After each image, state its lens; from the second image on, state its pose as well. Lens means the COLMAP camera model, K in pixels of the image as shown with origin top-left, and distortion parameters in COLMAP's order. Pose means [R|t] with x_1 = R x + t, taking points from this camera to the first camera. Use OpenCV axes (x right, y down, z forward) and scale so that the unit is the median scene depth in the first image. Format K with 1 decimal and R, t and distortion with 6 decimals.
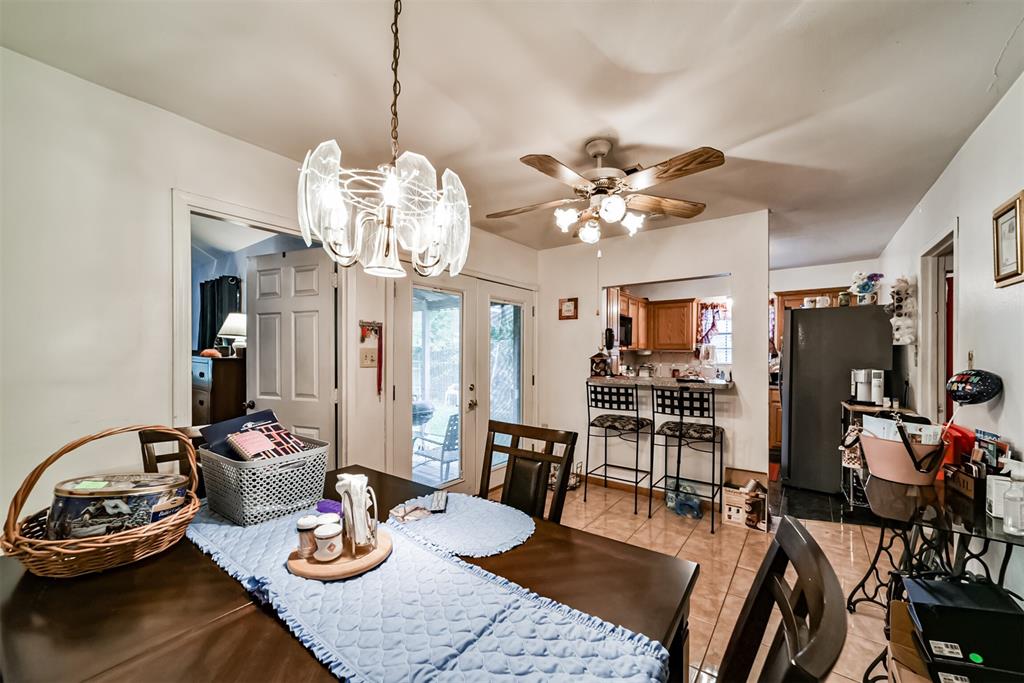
lens RADIAL K [[410.6, 0, 511.3], [0, 410.6, 350.3], [0, 0, 1]] dist [-0.001167, 0.000252]
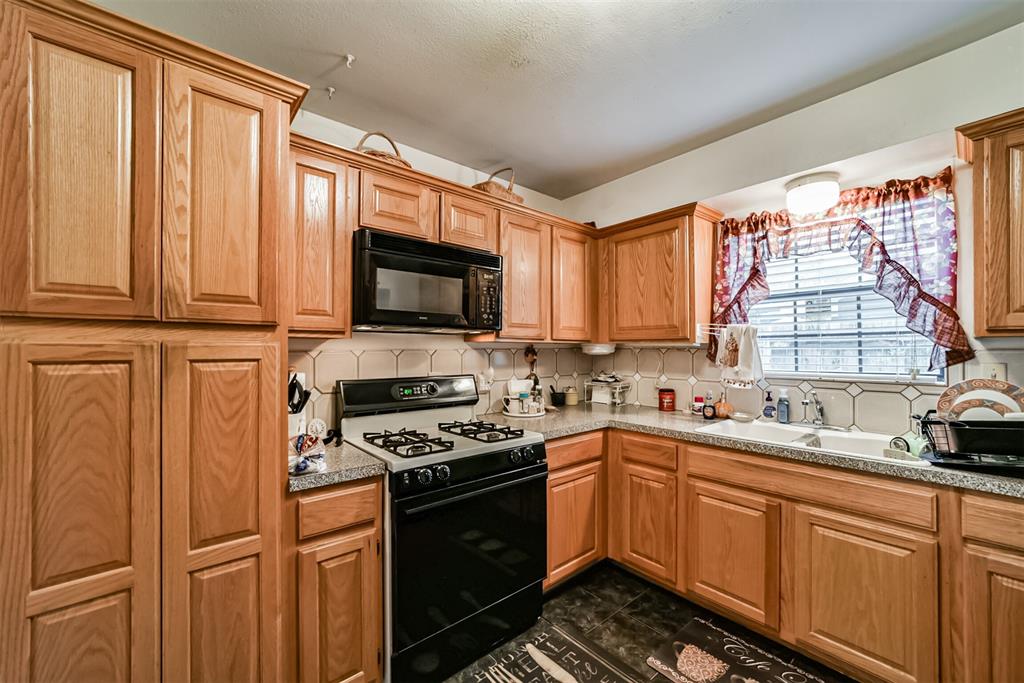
lens RADIAL K [[410.6, 0, 511.3], [0, 410.6, 350.3], [0, 0, 1]] dist [-0.001167, 0.000252]
pose [[0.972288, -0.000508, -0.233785, 0.360182], [-0.000273, 0.999994, -0.003308, 0.009273], [0.233786, 0.003280, 0.972283, 0.579452]]
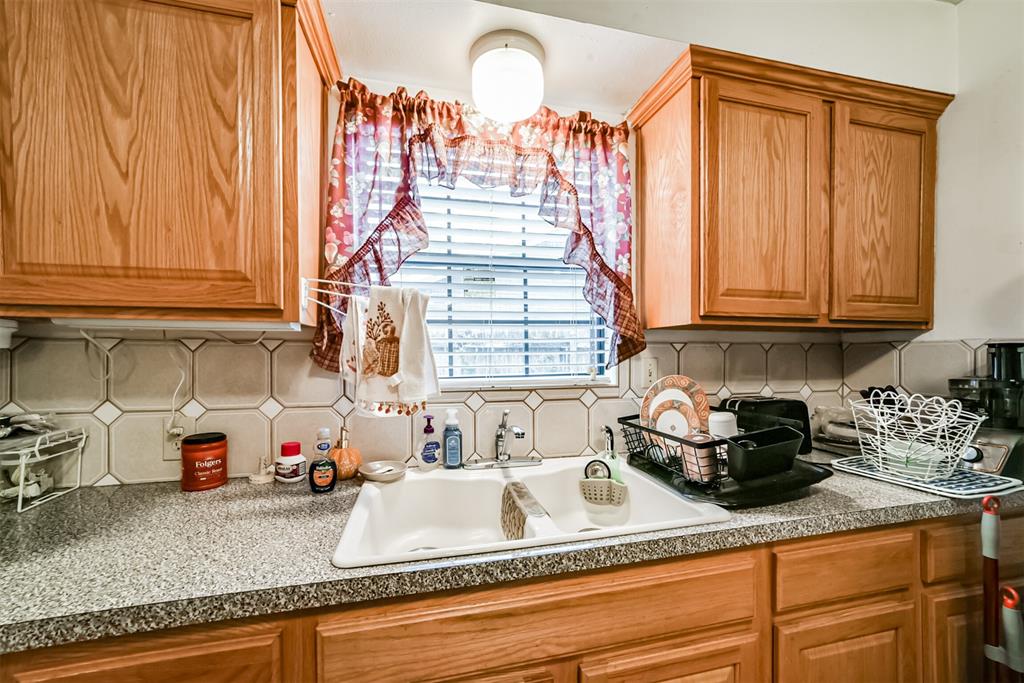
lens RADIAL K [[389.0, 0, 515.0], [0, 389.0, 355.5], [0, 0, 1]] dist [-0.001833, 0.000320]
pose [[0.643477, -0.005167, 0.765448, 0.375685], [0.006463, 0.999978, 0.001317, 0.014347], [-0.765438, 0.004100, 0.643496, 0.825155]]
